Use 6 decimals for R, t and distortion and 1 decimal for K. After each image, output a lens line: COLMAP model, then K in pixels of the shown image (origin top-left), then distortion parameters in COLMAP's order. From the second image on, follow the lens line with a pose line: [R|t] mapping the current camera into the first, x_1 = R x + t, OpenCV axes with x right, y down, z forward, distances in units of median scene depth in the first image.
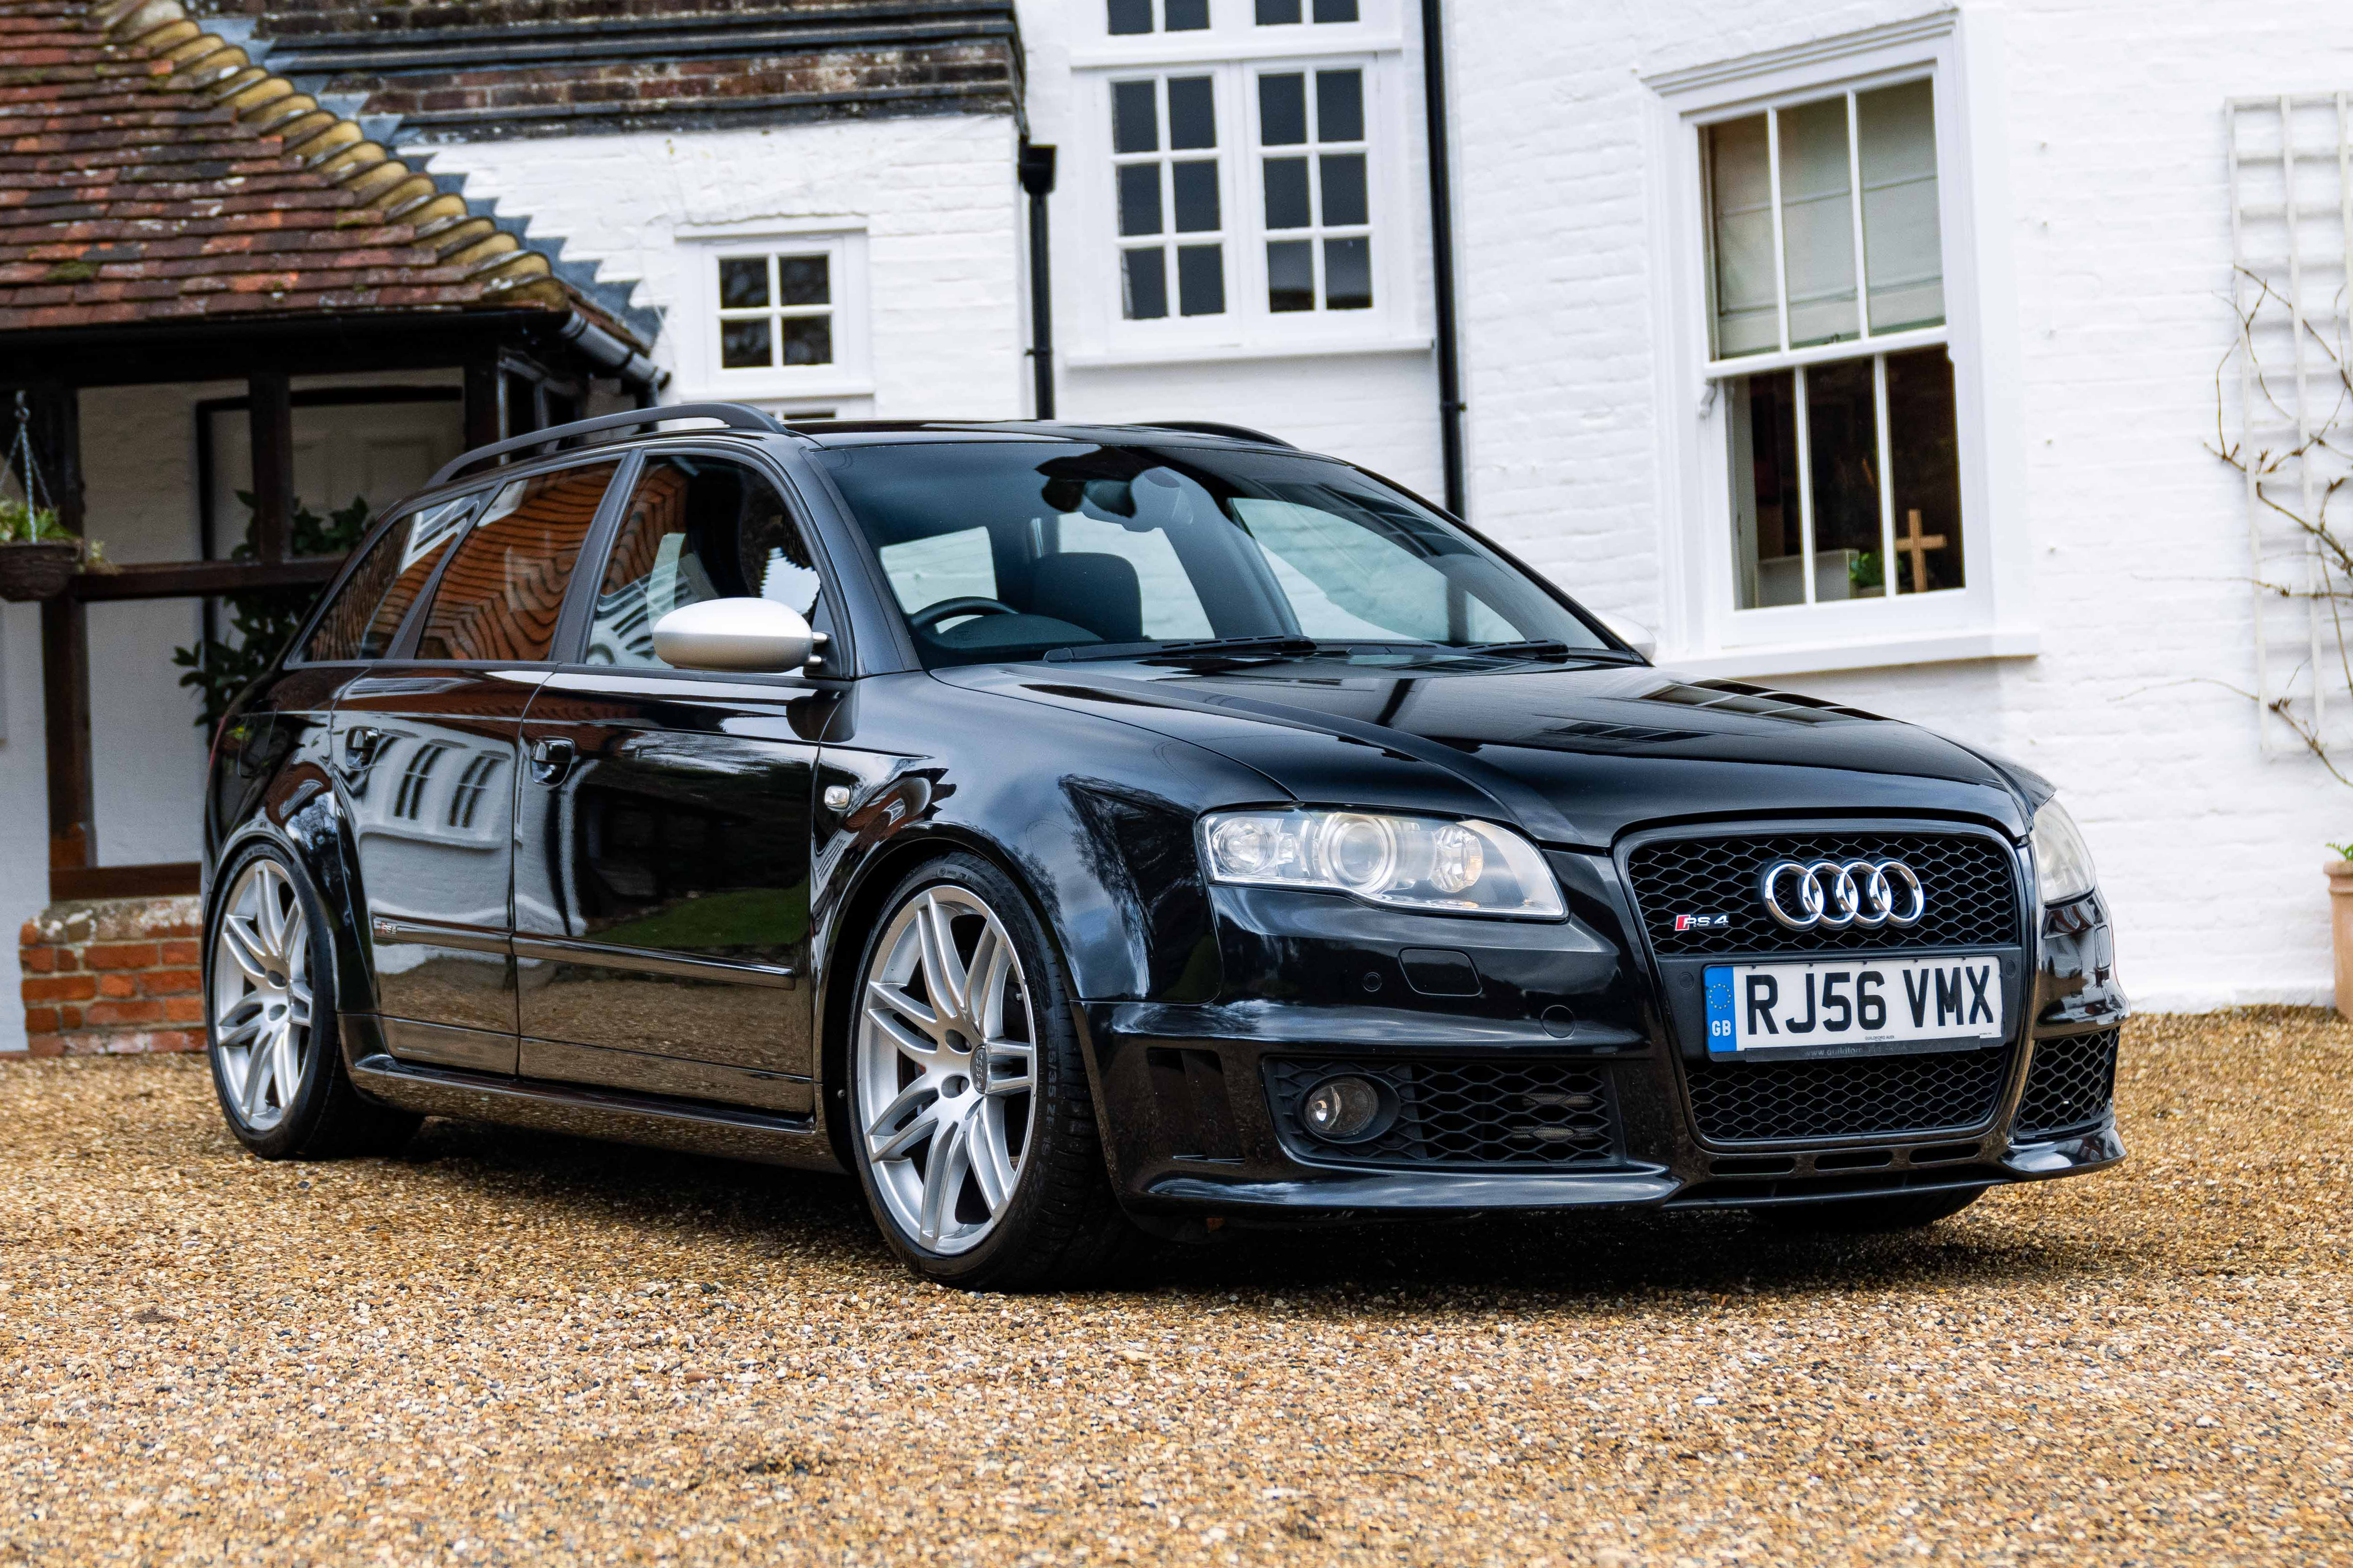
lens RADIAL K [[4446.0, 0, 1153.2], [0, 4446.0, 722.6], [0, 0, 1]] dist [-0.015417, 0.193127]
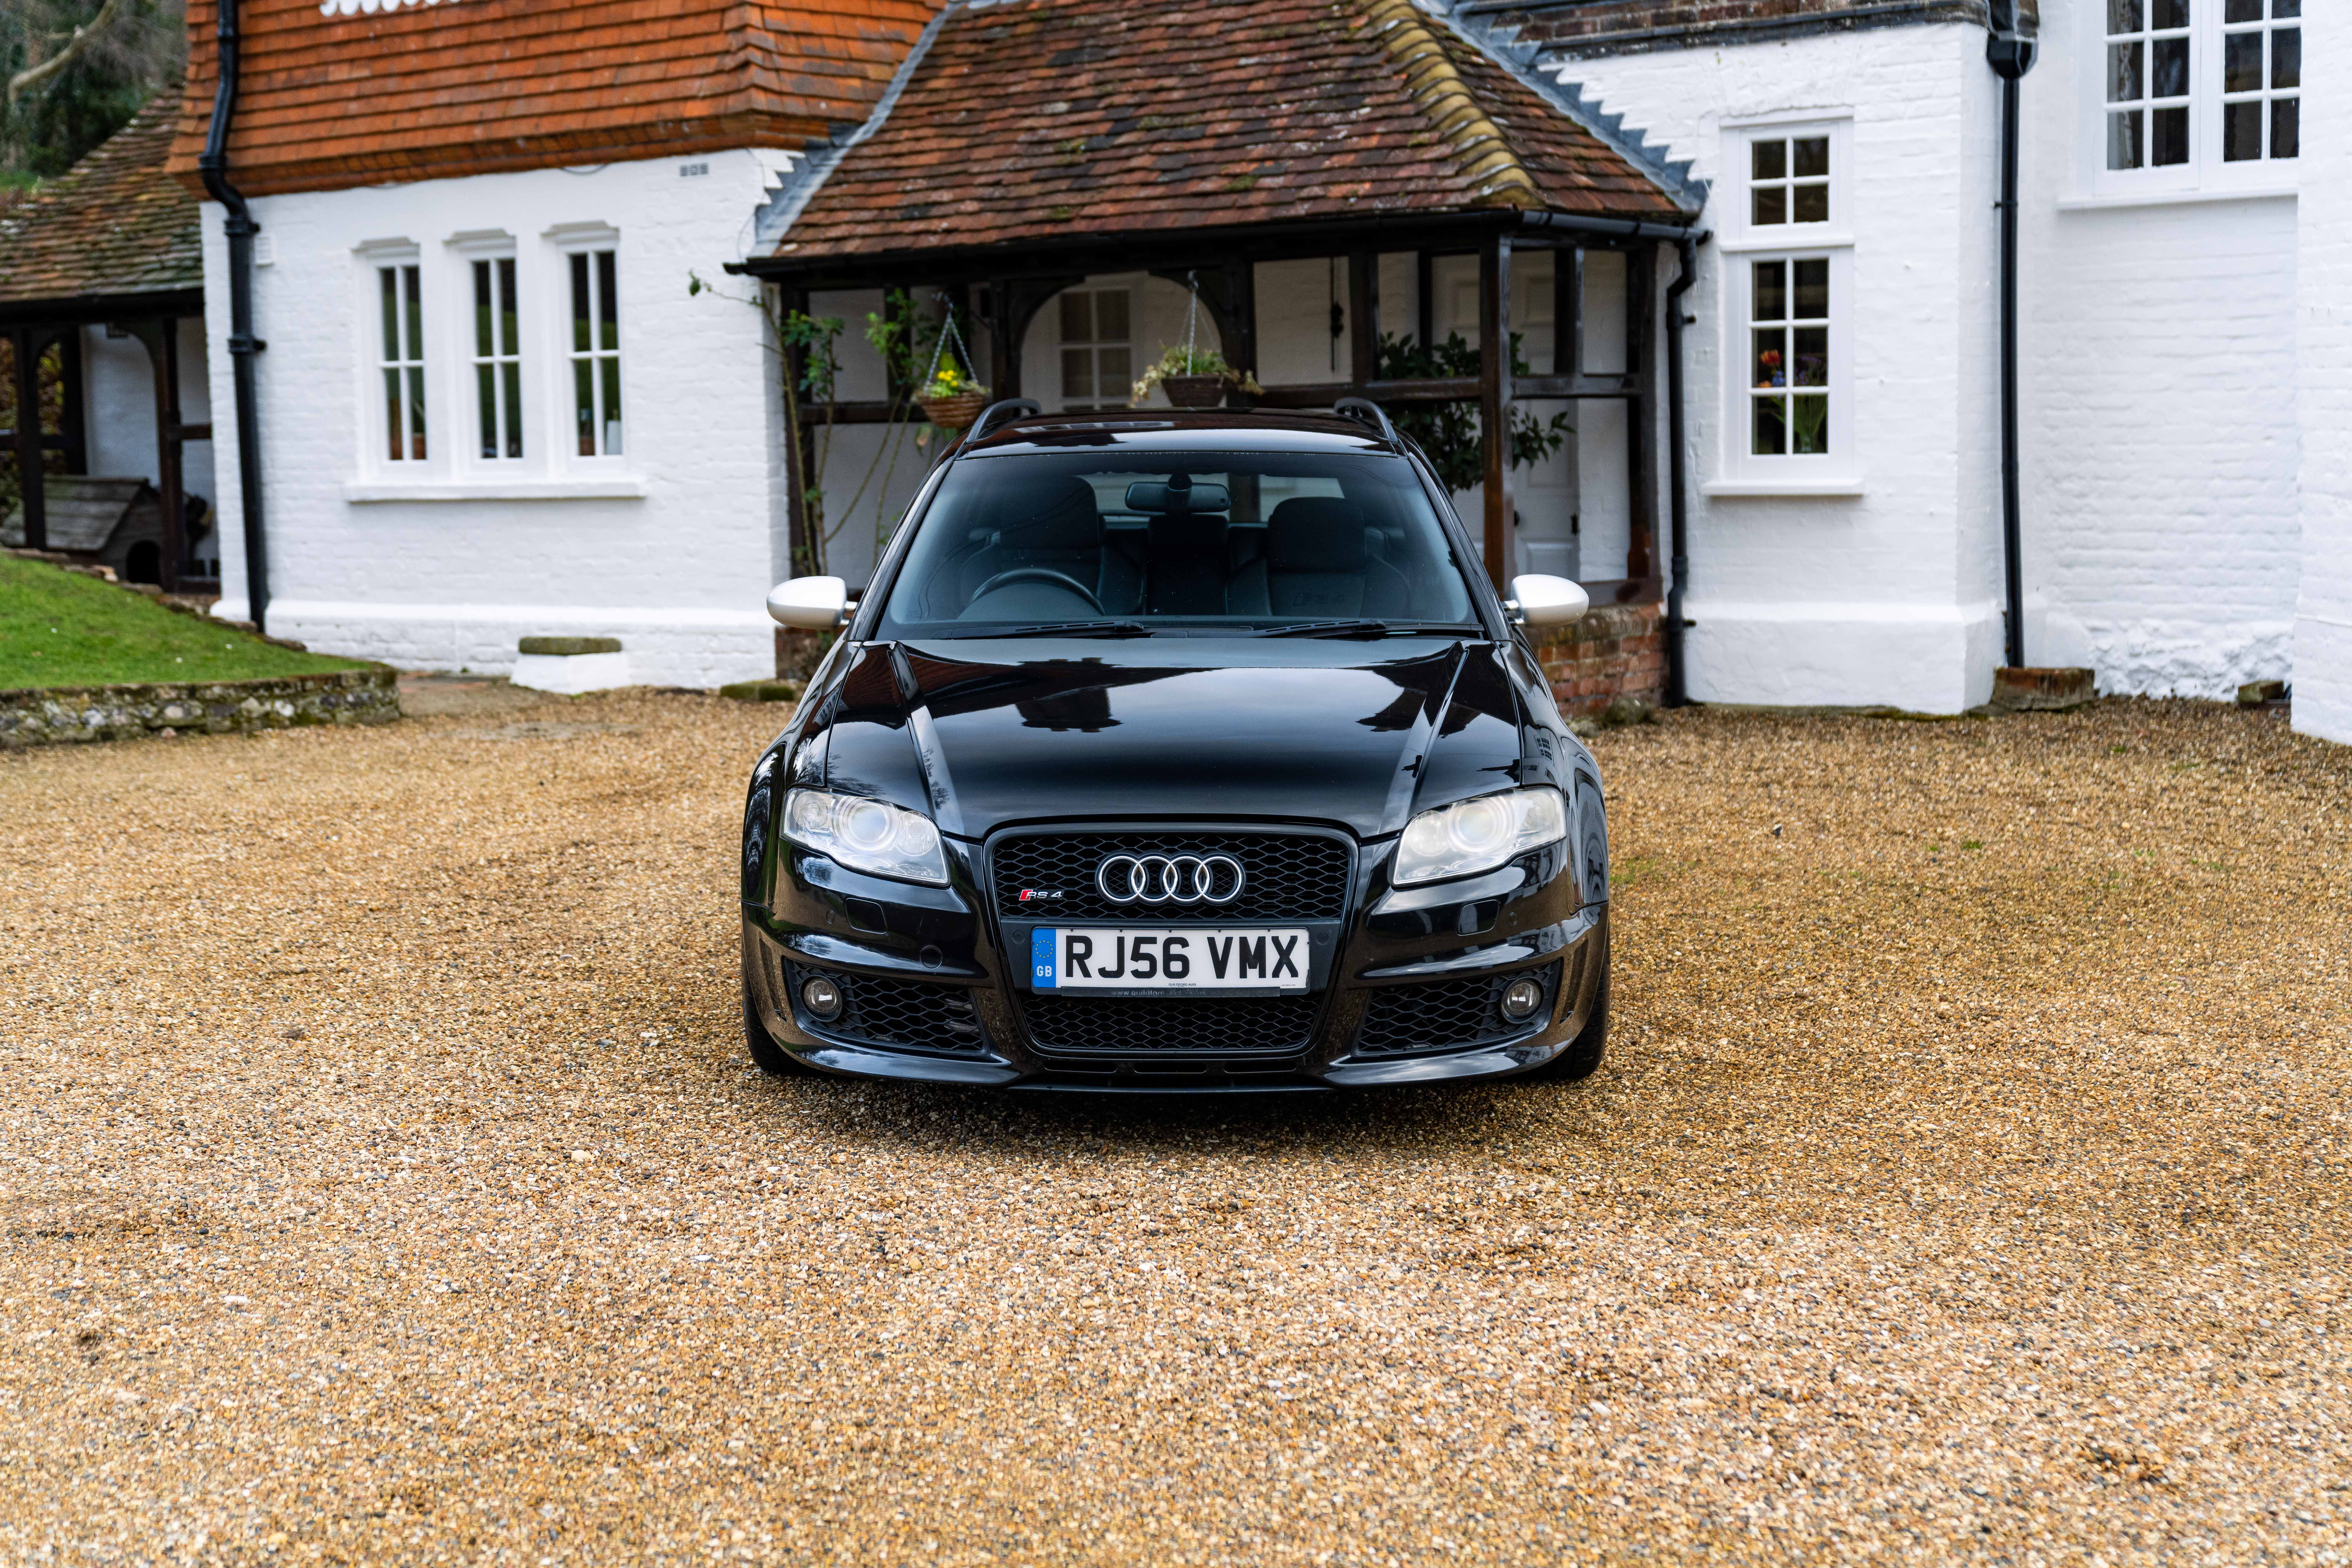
lens RADIAL K [[3265.3, 0, 1162.1], [0, 3265.3, 779.3], [0, 0, 1]] dist [0.012574, 0.020623]
pose [[0.838025, 0.079737, -0.539774, 0.345229], [0.001661, 0.988887, 0.148660, -0.070846], [0.545629, -0.125477, 0.828580, 0.077103]]
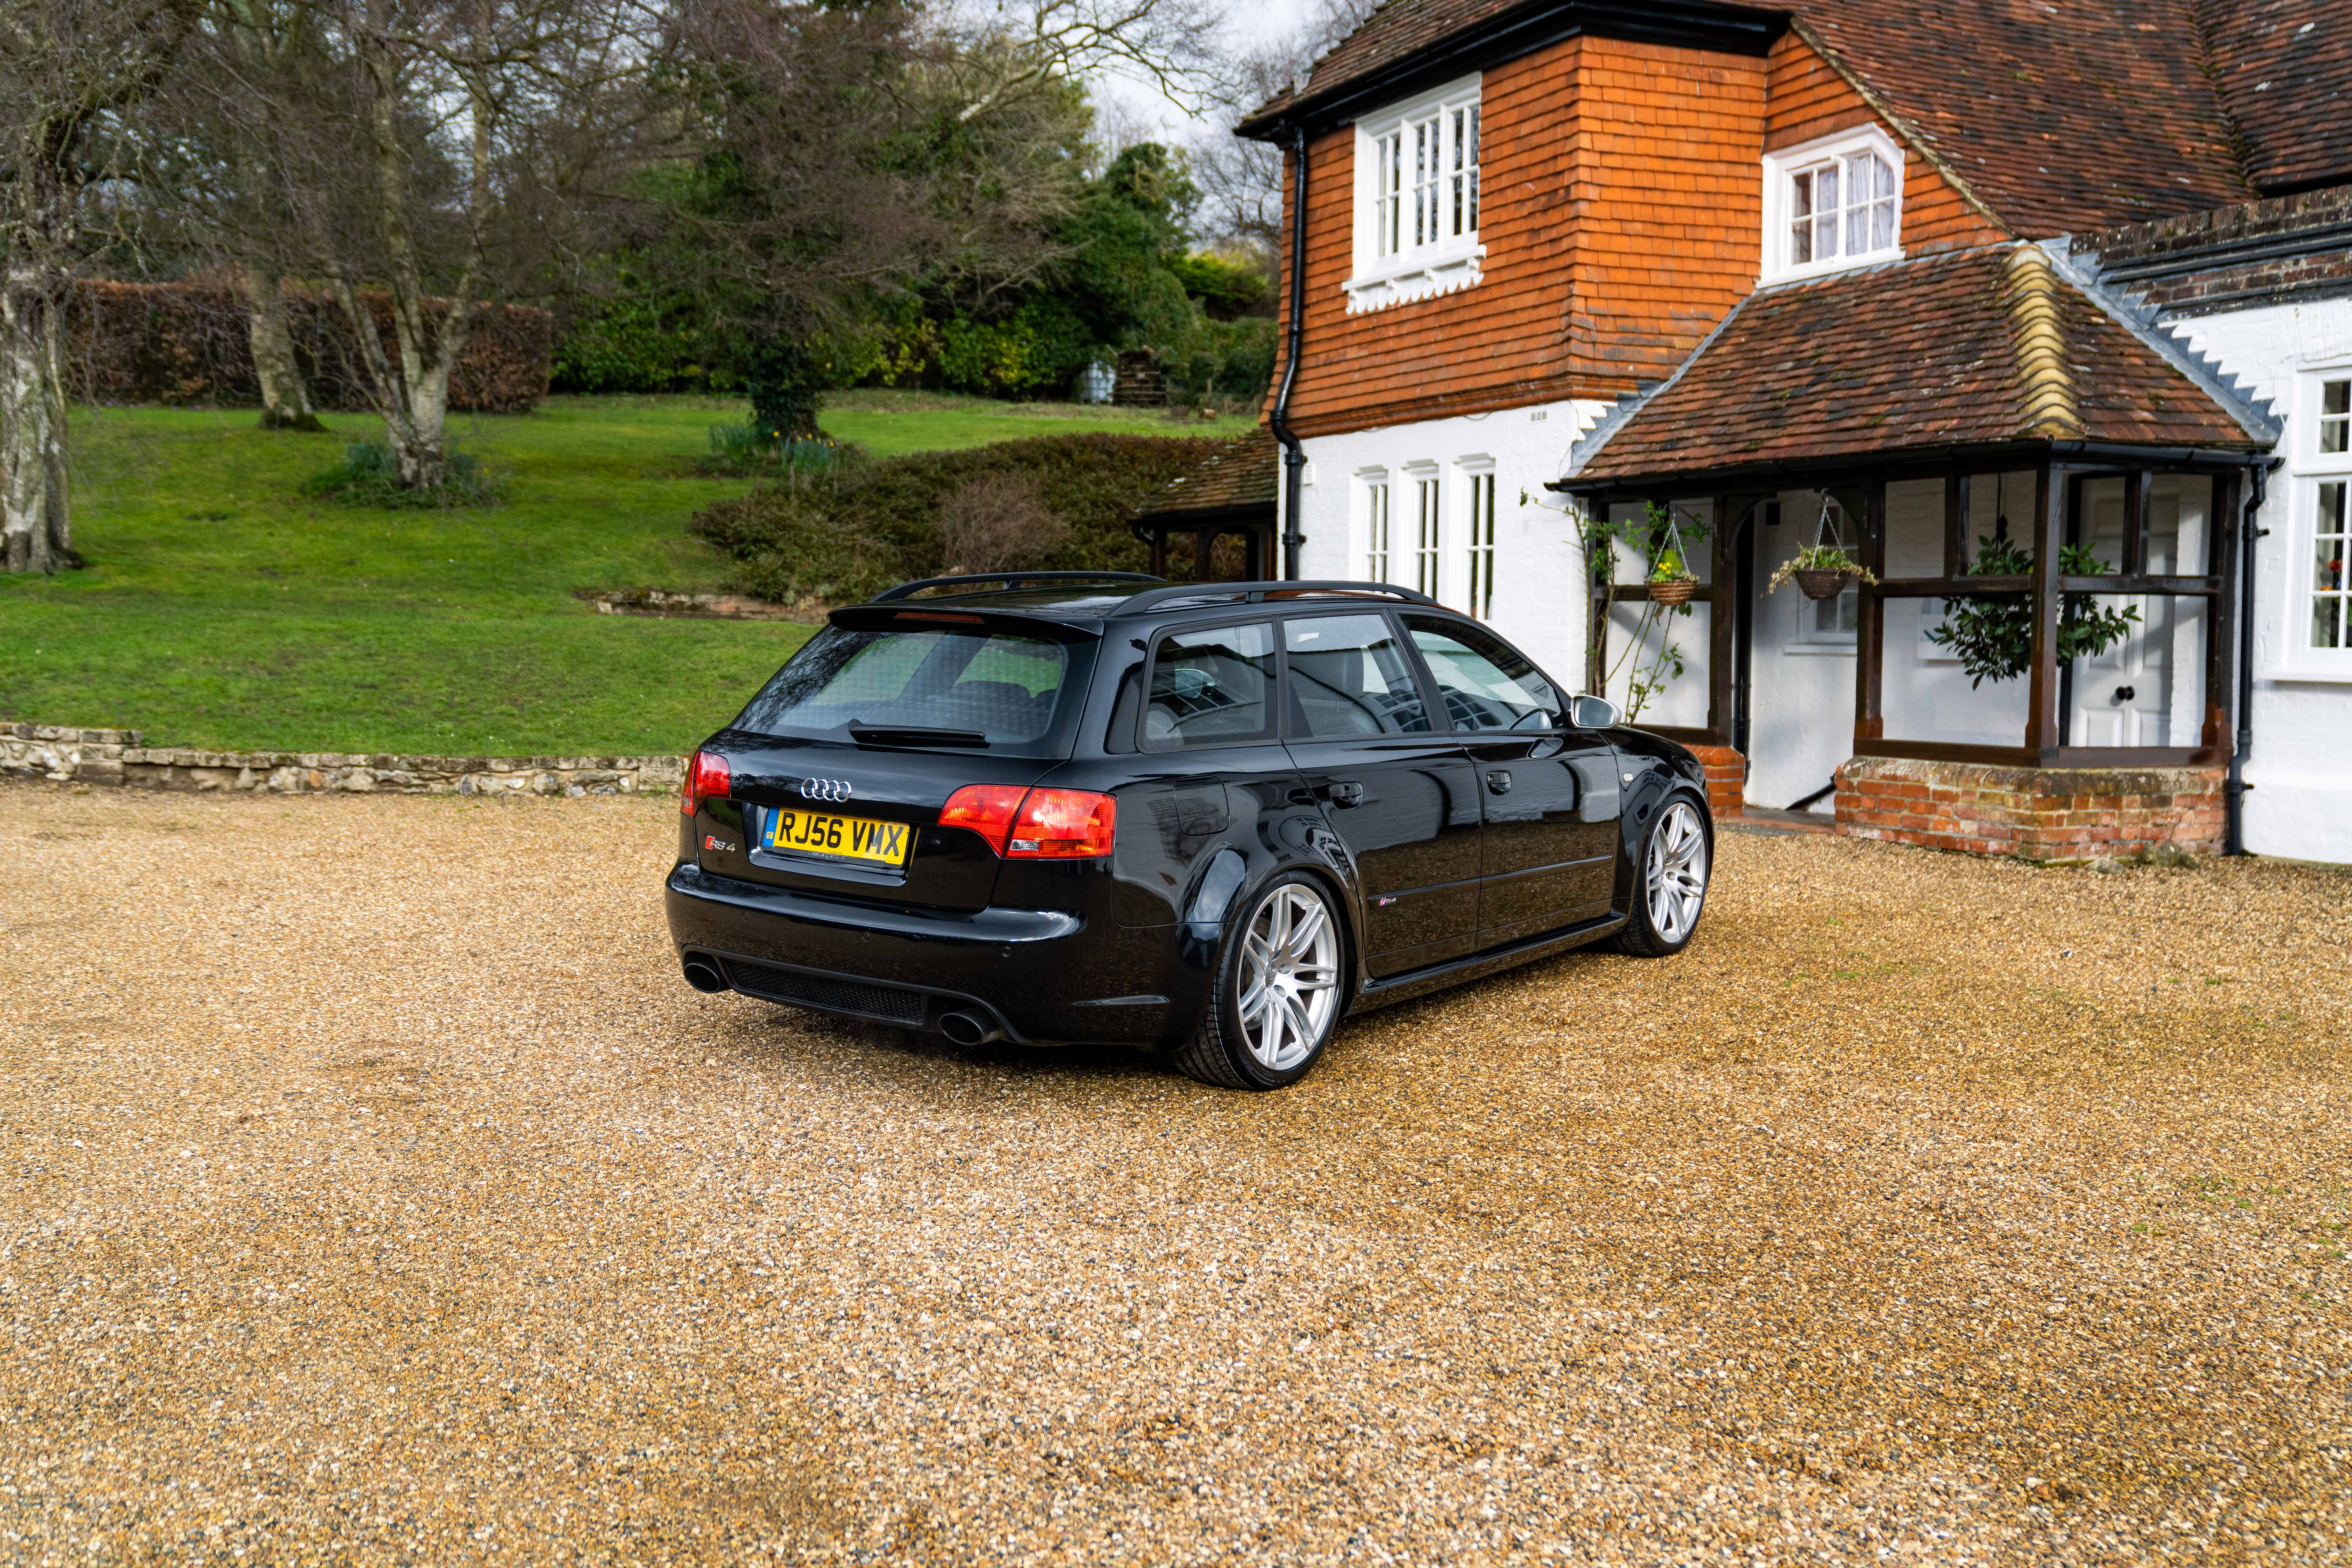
lens RADIAL K [[2337.5, 0, 1176.0], [0, 2337.5, 784.0], [0, 0, 1]] dist [-0.004835, 0.008634]
pose [[0.473164, 0.107354, -0.874409, 0.517797], [-0.008032, 0.993032, 0.117571, -0.066085], [0.880938, -0.048607, 0.470730, 0.285265]]
